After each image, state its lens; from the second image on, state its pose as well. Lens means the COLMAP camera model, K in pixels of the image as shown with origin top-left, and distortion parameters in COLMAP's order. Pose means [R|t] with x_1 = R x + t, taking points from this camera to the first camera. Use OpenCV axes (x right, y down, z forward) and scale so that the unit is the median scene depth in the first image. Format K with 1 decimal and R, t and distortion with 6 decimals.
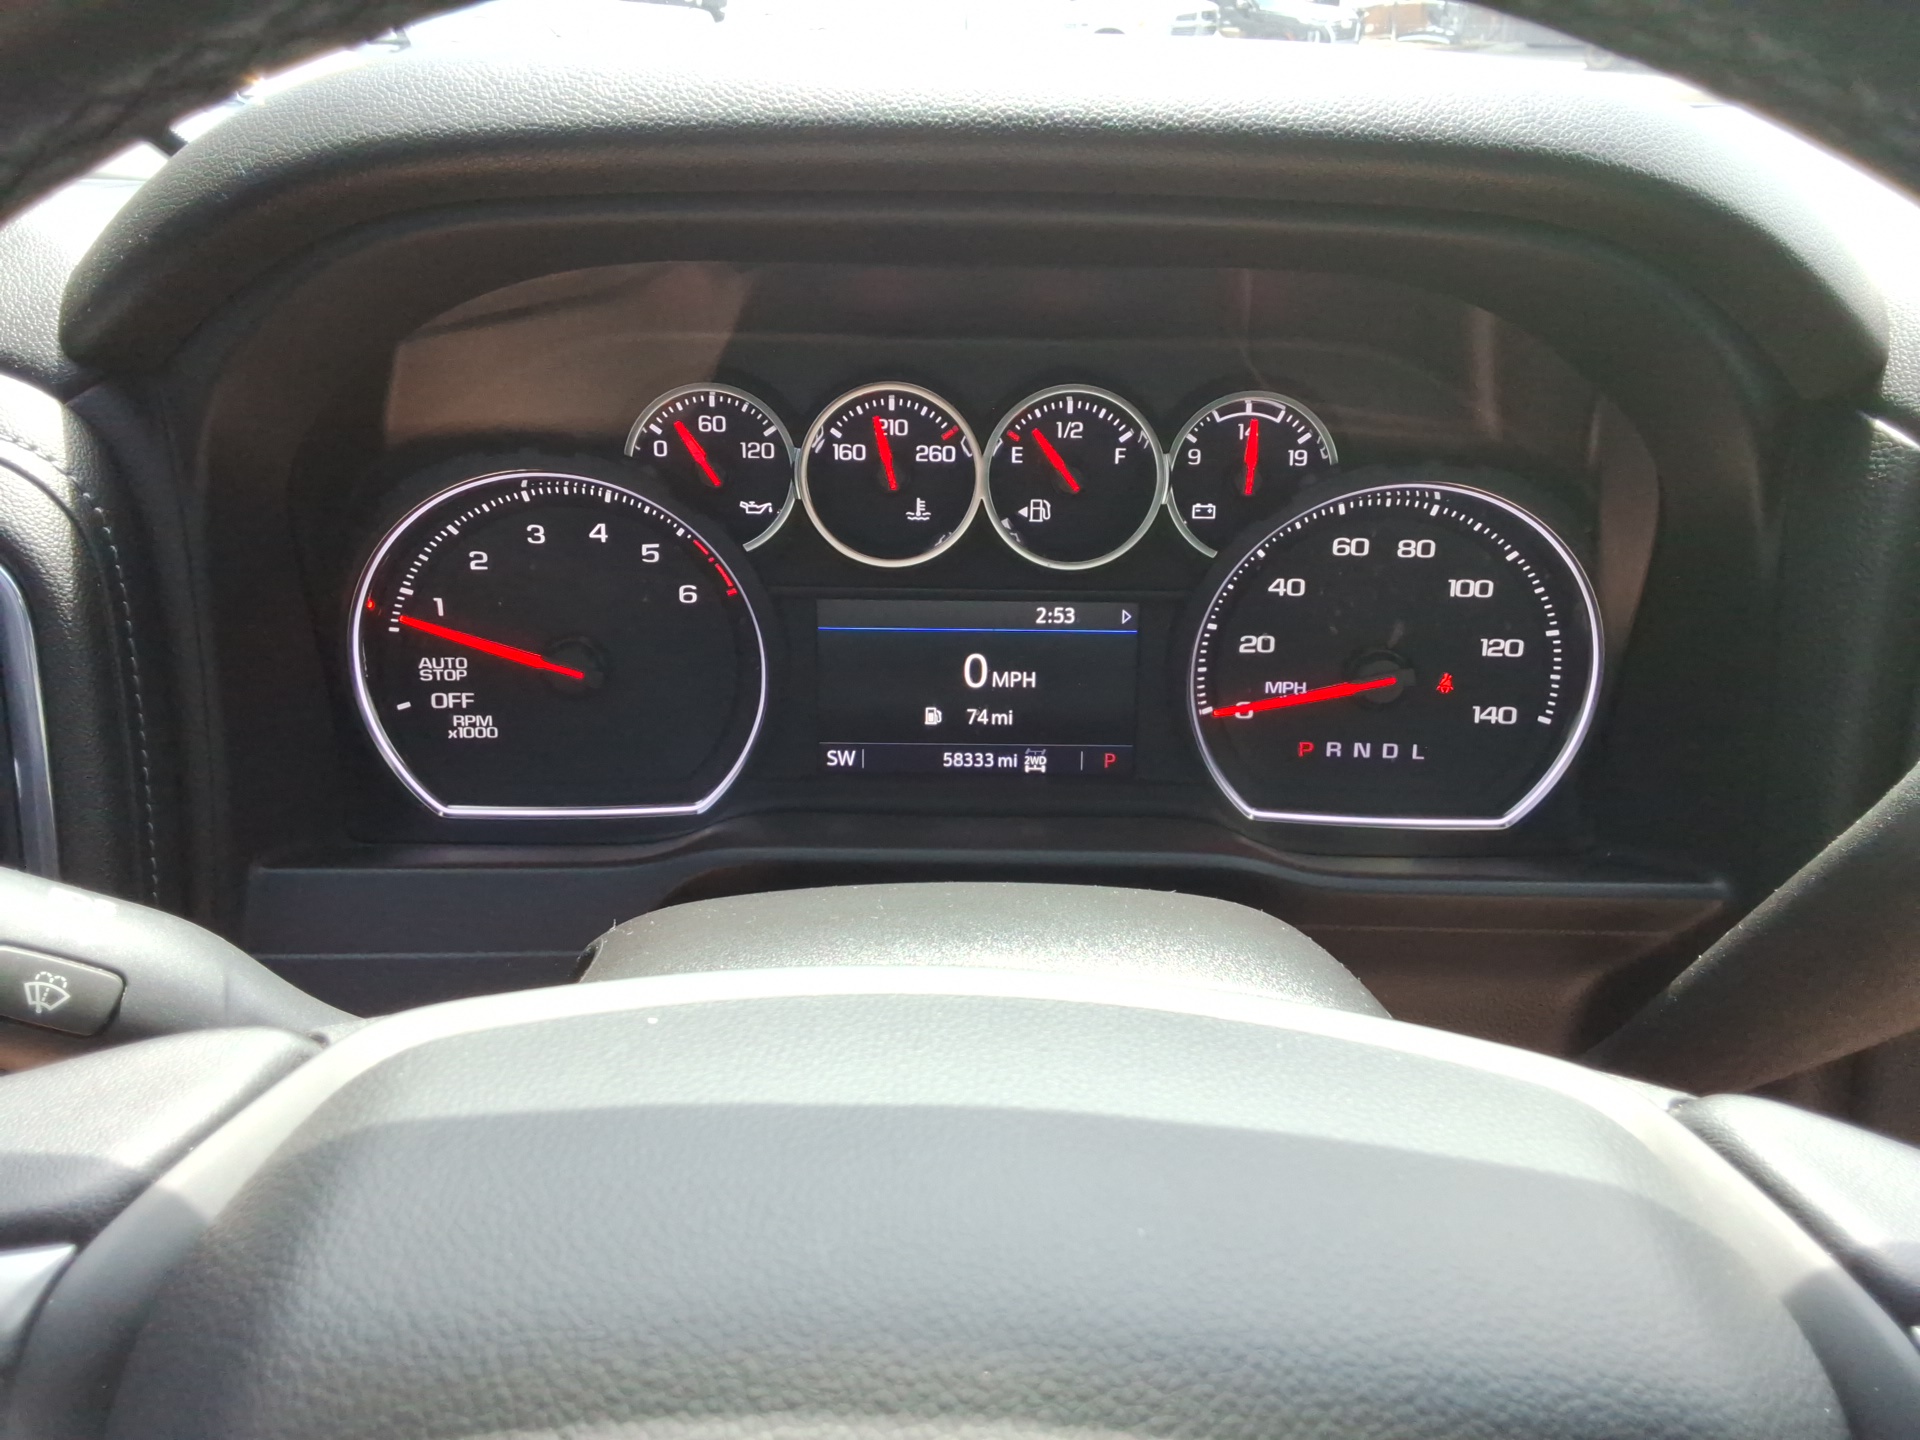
lens RADIAL K [[1536.3, 0, 982.9], [0, 1536.3, 708.9], [0, 0, 1]] dist [0.111552, -0.167844]
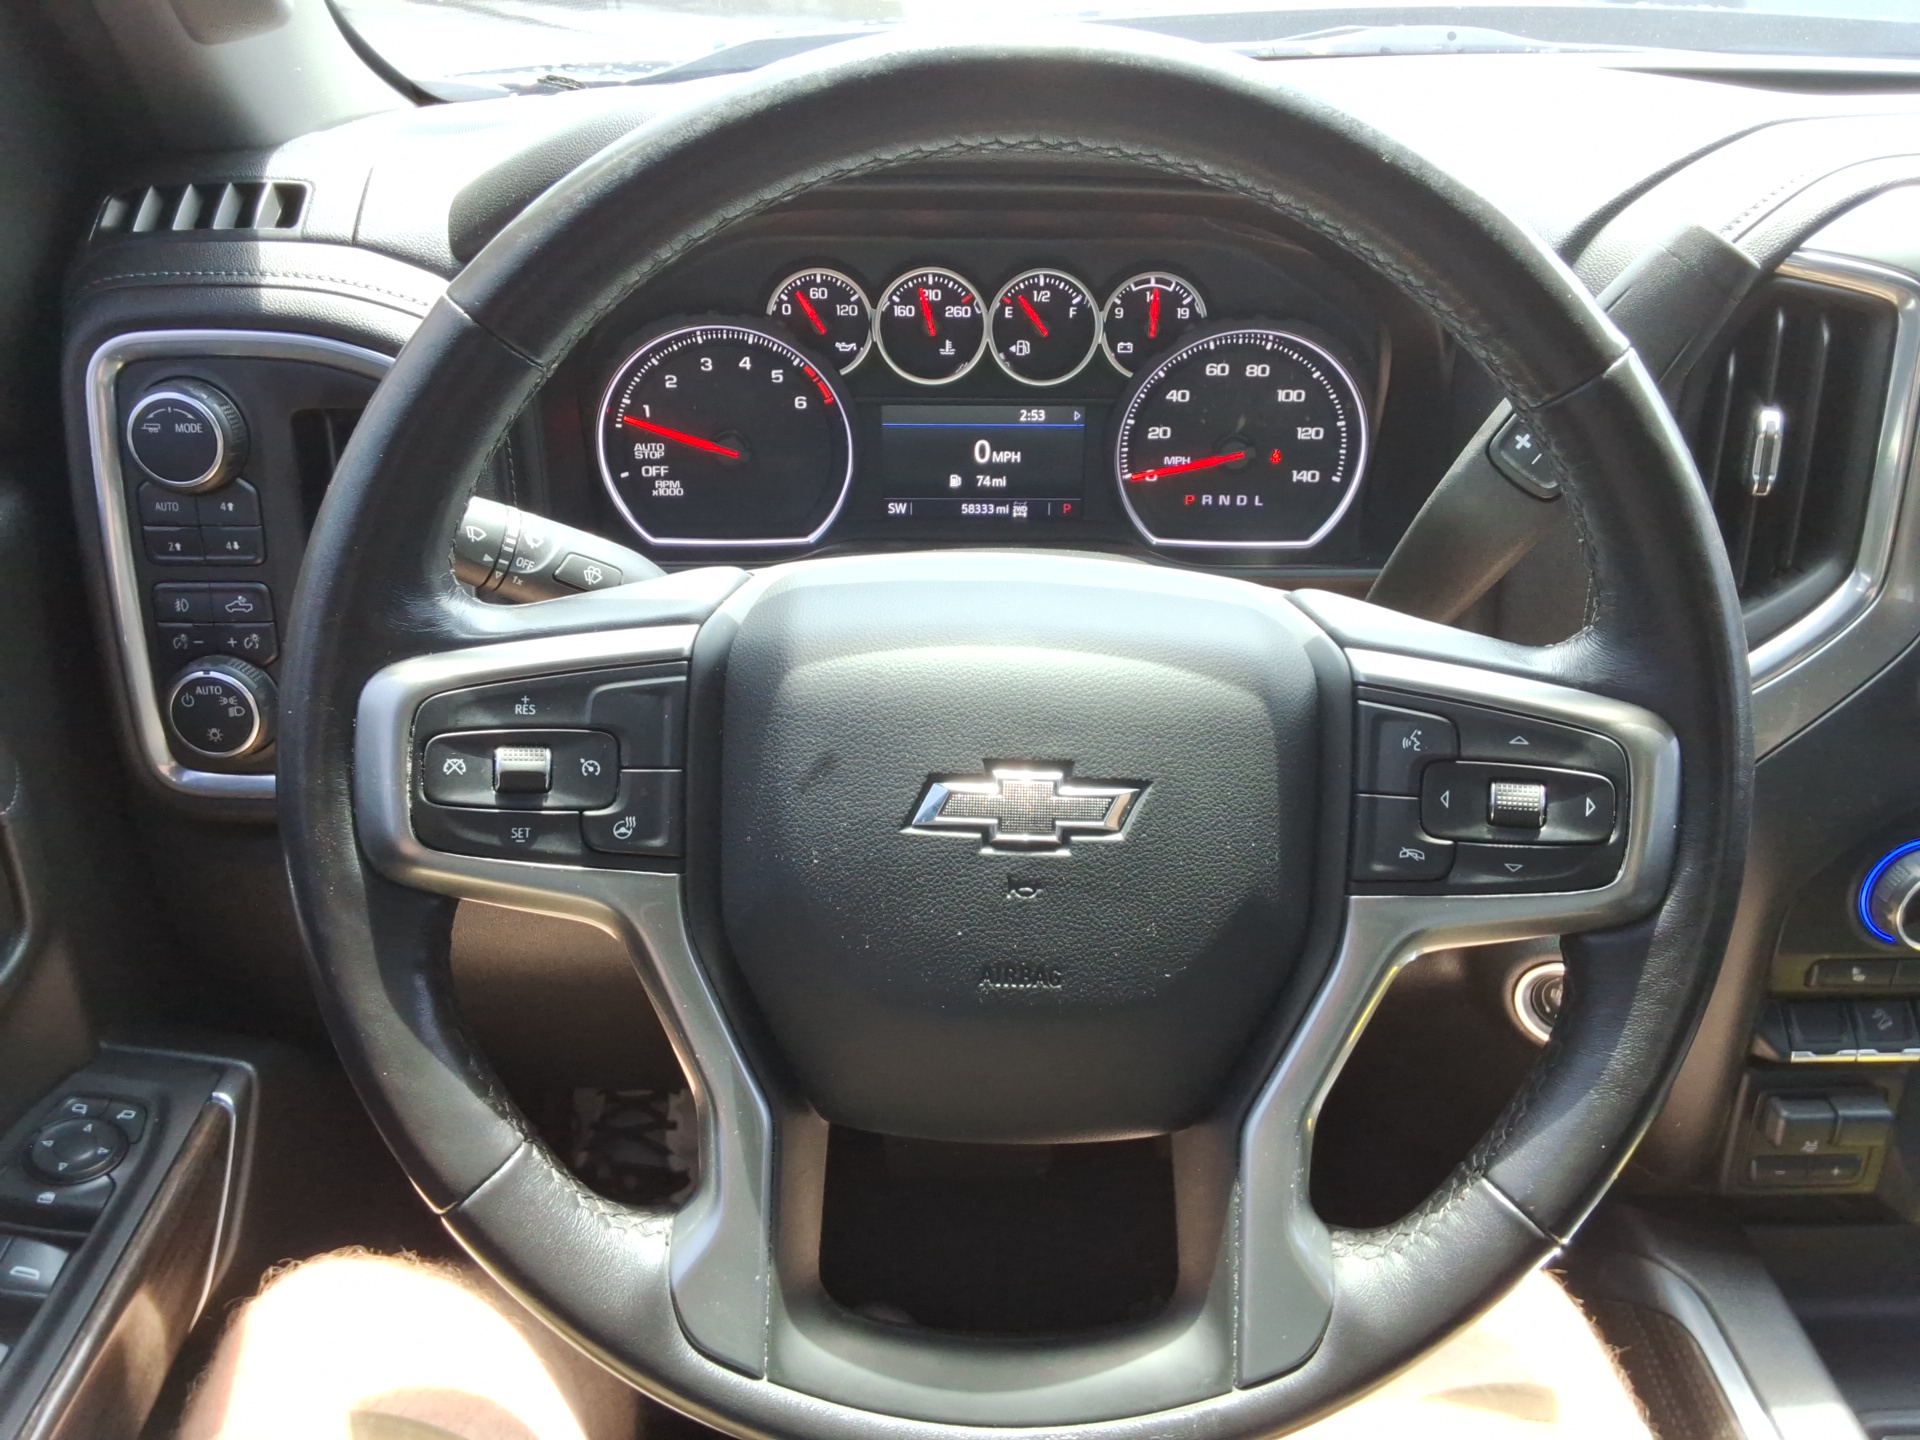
lens RADIAL K [[1536.3, 0, 984.7], [0, 1536.3, 708.1], [0, 0, 1]] dist [0.111552, -0.167844]
pose [[0.999608, -0.010965, 0.025743, -0.047100], [0.008037, 0.993767, 0.111186, 0.063019], [-0.026802, -0.110936, 0.993466, -0.620329]]
